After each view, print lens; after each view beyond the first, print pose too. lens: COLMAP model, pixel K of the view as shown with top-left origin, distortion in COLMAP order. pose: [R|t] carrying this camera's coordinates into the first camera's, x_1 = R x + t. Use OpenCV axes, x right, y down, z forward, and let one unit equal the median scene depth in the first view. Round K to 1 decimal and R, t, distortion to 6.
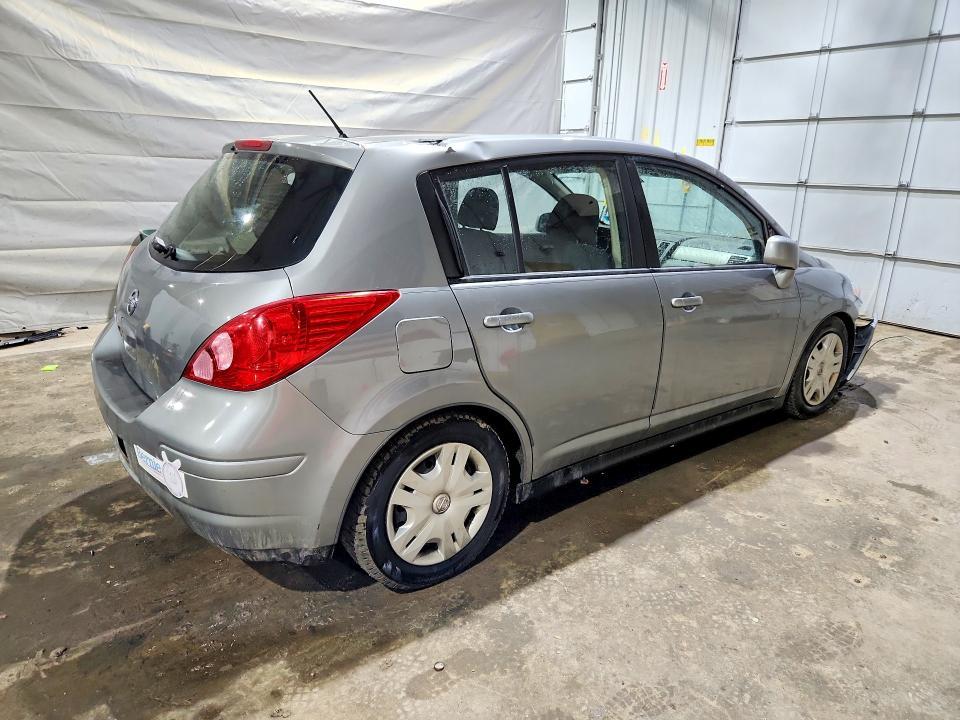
lens RADIAL K [[646.3, 0, 482.1], [0, 646.3, 360.9], [0, 0, 1]] dist [0.035878, -0.018326]
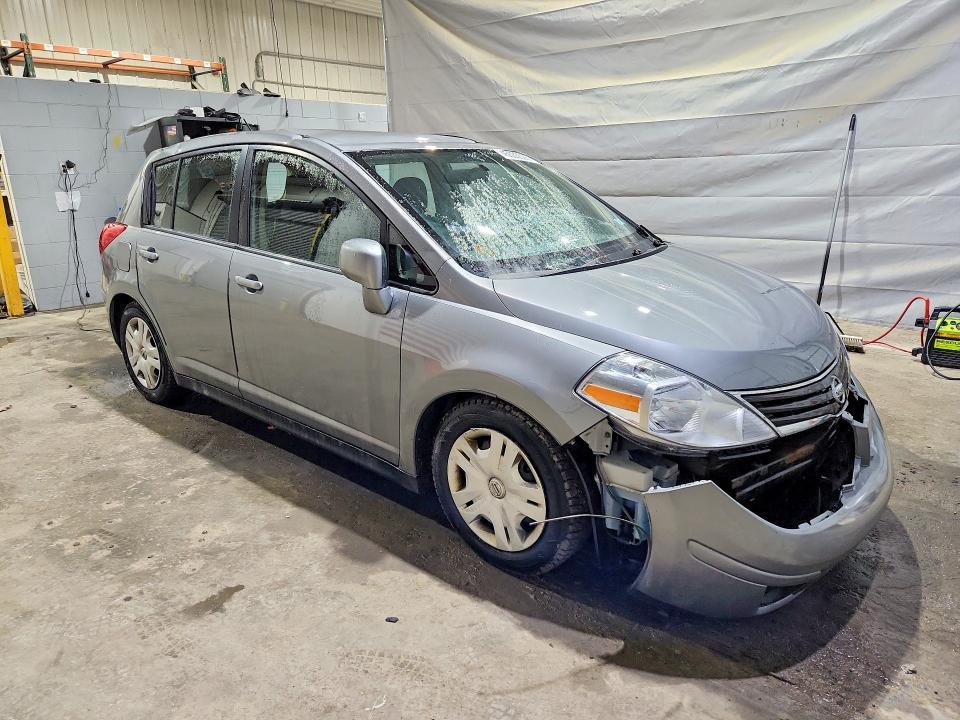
lens RADIAL K [[646.3, 0, 480.7], [0, 646.3, 358.9], [0, 0, 1]] dist [0.035878, -0.018326]
pose [[0.194354, 0.249628, -0.948637, 1.159687], [-0.267275, 0.943964, 0.193640, -0.225758], [0.943817, 0.215912, 0.250183, 0.926926]]
